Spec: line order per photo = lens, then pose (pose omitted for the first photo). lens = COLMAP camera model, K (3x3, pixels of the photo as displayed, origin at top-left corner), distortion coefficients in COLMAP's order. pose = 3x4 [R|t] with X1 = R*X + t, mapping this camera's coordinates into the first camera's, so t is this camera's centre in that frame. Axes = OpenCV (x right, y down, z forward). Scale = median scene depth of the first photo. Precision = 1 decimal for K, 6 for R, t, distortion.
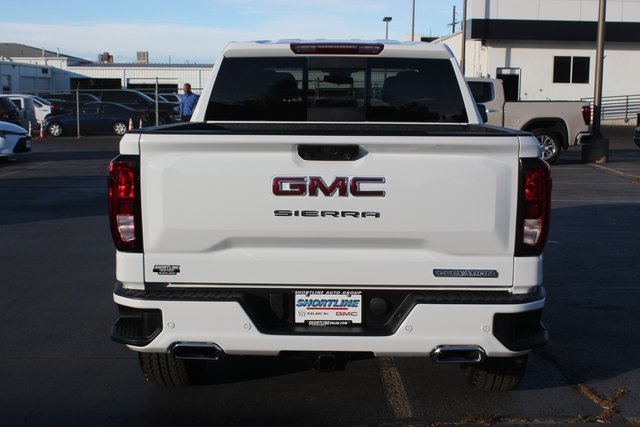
lens RADIAL K [[936.7, 0, 320.0], [0, 936.7, 213.5], [0, 0, 1]] dist [-0.021136, 0.084889]
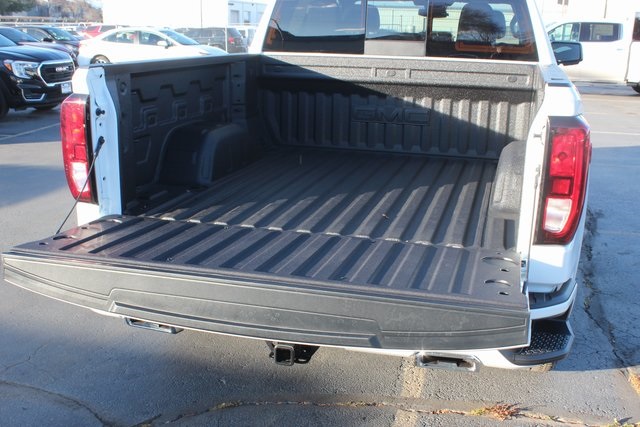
lens RADIAL K [[704.3, 0, 320.0], [0, 704.3, 213.5], [0, 0, 1]] dist [-0.079428, 0.006929]
pose [[0.971925, 0.073905, -0.223384, 0.164171], [-0.043926, 0.989692, 0.136312, -0.049599], [0.231156, -0.122673, 0.965152, 0.408128]]
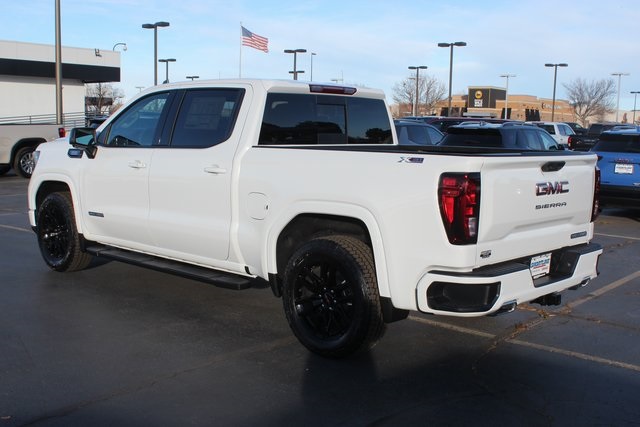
lens RADIAL K [[750.7, 0, 320.0], [0, 750.7, 213.5], [0, 0, 1]] dist [-0.207491, -0.008736]
pose [[0.685523, -0.079901, 0.723653, -1.126572], [0.076687, 0.996355, 0.037365, -0.060852], [-0.724000, 0.029880, 0.689152, 0.418809]]
